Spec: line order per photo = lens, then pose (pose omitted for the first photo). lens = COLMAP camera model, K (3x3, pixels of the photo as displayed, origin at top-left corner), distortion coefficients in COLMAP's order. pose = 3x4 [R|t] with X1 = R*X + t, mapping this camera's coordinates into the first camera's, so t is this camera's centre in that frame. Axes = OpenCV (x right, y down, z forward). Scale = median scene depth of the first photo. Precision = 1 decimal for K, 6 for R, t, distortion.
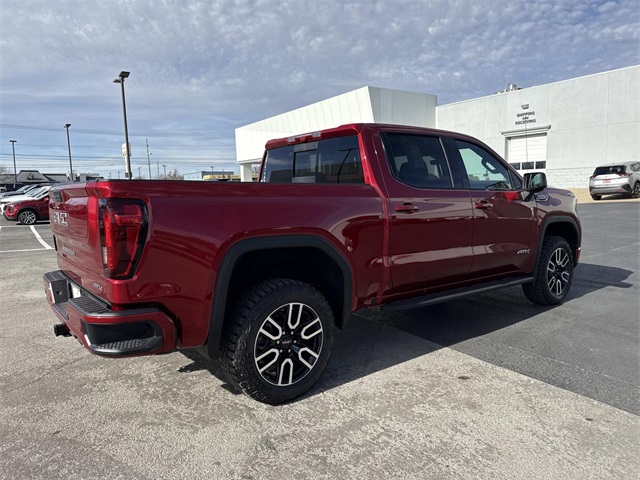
lens RADIAL K [[452.6, 0, 320.0], [0, 452.6, 240.0], [0, 0, 1]] dist [-0.005277, -0.002848]
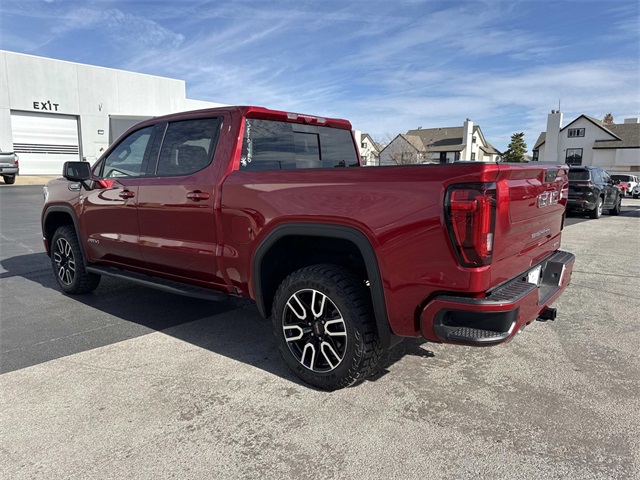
lens RADIAL K [[452.0, 0, 323.2], [0, 452.0, 240.2], [0, 0, 1]] dist [0.039878, -0.061967]
pose [[-0.222846, -0.123486, 0.967001, -1.199779], [0.111418, 0.982219, 0.151106, -0.134469], [-0.968466, 0.141414, -0.205125, 1.424463]]
